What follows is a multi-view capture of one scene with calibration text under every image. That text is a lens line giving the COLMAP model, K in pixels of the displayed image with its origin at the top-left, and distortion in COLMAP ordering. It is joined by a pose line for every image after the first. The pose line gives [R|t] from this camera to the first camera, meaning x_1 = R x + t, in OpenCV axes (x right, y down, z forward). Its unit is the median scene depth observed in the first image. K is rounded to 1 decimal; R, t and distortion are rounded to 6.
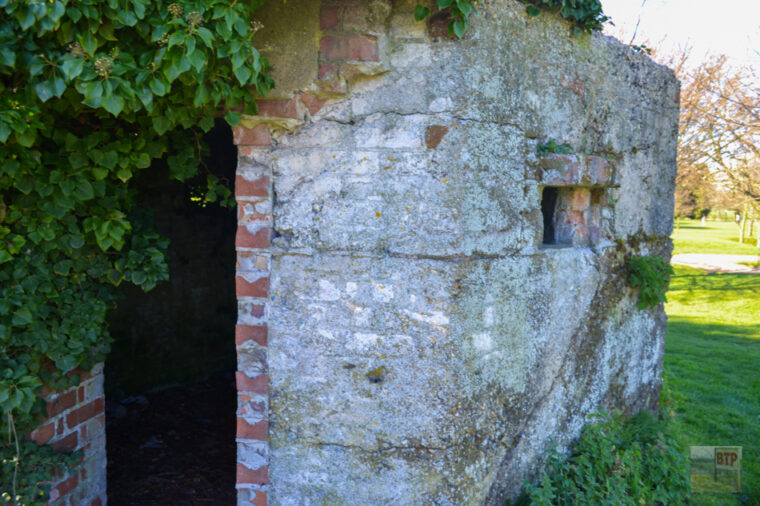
lens RADIAL K [[593.7, 0, 379.6], [0, 593.7, 253.5], [0, 0, 1]] dist [-0.013365, -0.004516]
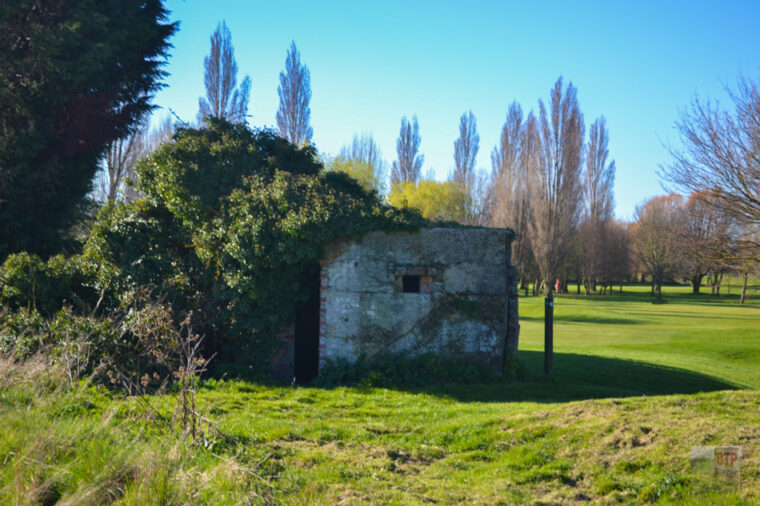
lens RADIAL K [[1248.4, 0, 380.0], [0, 1248.4, 252.9], [0, 0, 1]] dist [0.003537, 0.000000]
pose [[0.888940, -0.008763, -0.457940, 4.201857], [-0.047240, 0.992731, -0.110697, 0.690196], [0.455581, 0.120036, 0.882064, -6.668894]]
